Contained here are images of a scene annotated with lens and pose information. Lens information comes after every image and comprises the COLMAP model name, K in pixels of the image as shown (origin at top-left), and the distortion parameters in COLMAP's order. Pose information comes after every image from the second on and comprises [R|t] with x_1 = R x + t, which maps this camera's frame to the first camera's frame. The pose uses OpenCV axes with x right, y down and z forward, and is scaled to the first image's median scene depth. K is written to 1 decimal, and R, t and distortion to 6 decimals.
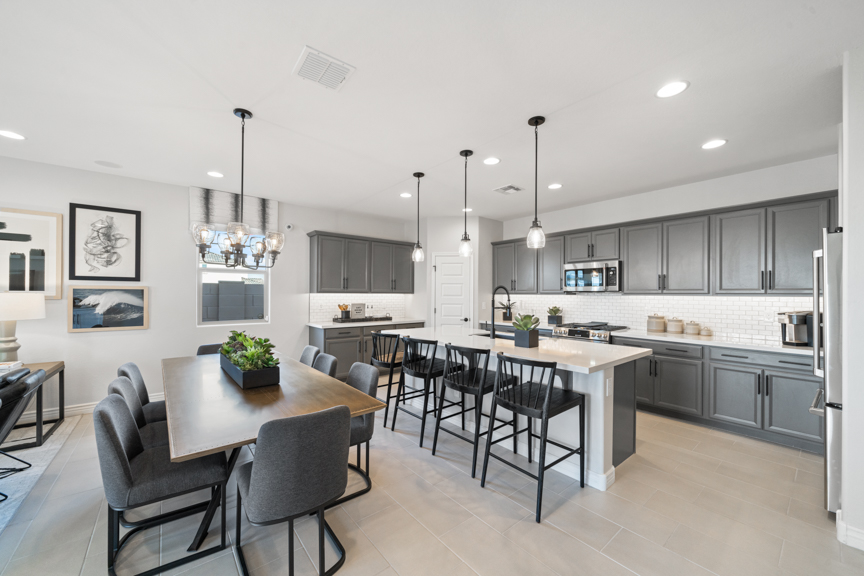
lens RADIAL K [[330.8, 0, 427.7], [0, 330.8, 289.9], [0, 0, 1]] dist [-0.000573, -0.000137]
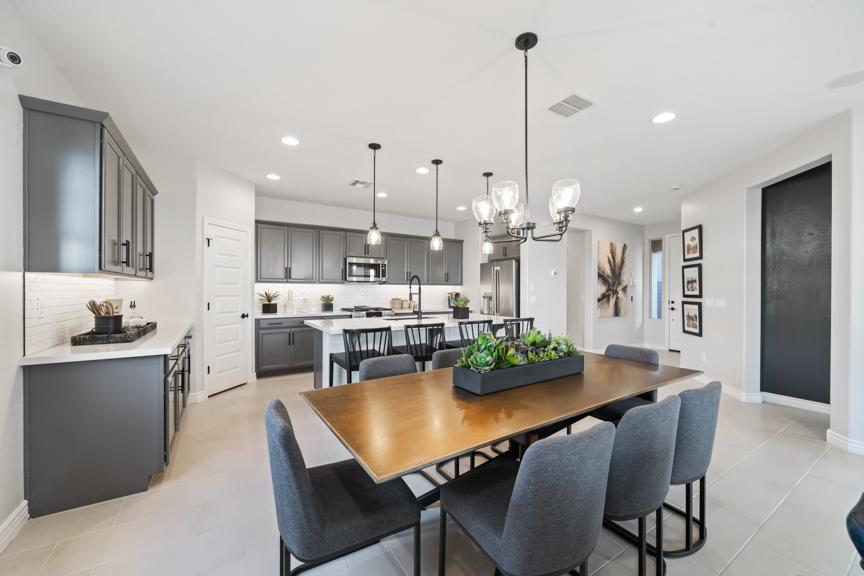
lens RADIAL K [[330.8, 0, 427.7], [0, 330.8, 289.9], [0, 0, 1]] dist [-0.000573, -0.000137]
pose [[0.114215, -0.006513, 0.993435, -0.865279], [-0.014376, 0.999863, 0.008208, 0.027127], [-0.993352, -0.015219, 0.114106, 0.731599]]
